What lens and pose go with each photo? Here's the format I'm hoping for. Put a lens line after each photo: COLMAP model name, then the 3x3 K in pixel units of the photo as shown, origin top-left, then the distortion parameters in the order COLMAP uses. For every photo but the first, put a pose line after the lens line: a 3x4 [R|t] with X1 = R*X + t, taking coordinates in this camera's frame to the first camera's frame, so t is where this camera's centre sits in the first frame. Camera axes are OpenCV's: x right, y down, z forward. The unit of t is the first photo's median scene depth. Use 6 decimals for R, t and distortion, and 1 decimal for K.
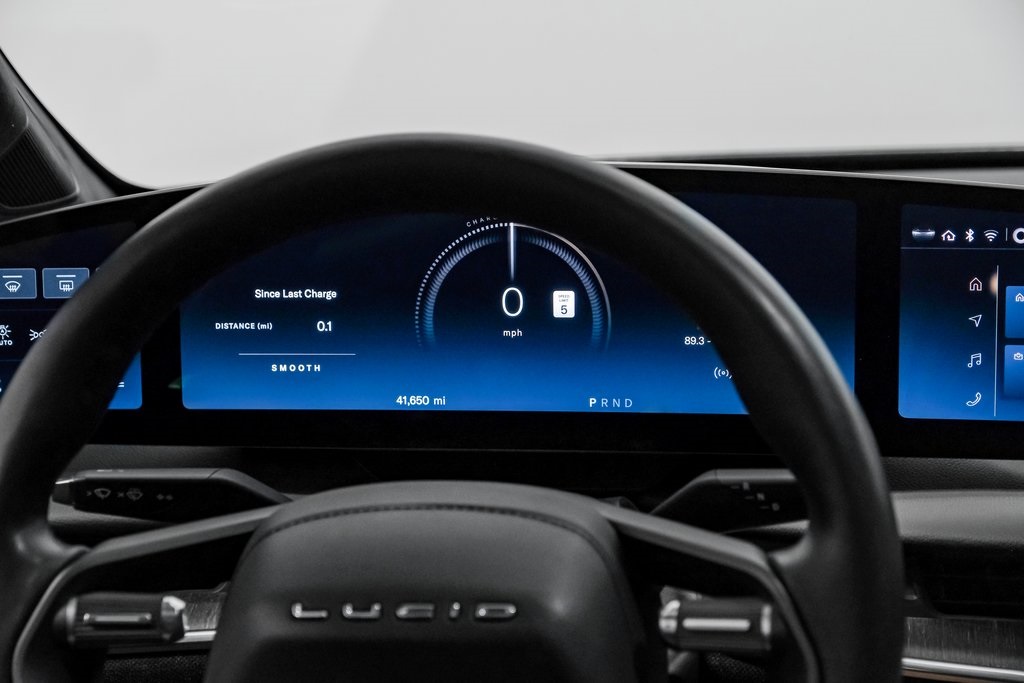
lens RADIAL K [[2443.4, 0, 461.6], [0, 2443.4, 343.3], [0, 0, 1]] dist [-0.019915, 1.073869]
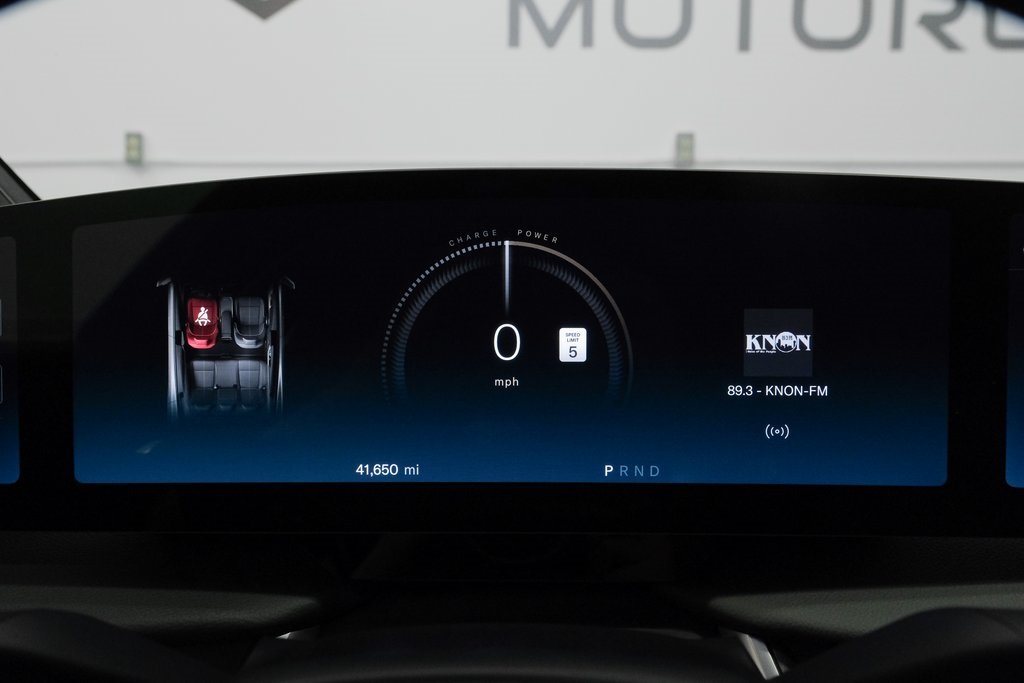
lens RADIAL K [[815.1, 0, 488.2], [0, 815.1, 325.9], [0, 0, 1]] dist [-0.004521, -0.000563]
pose [[0.991616, 0.009138, 0.128893, -0.019064], [0.005328, 0.993756, -0.111446, 0.007033], [-0.129106, 0.111198, 0.985376, 0.746290]]
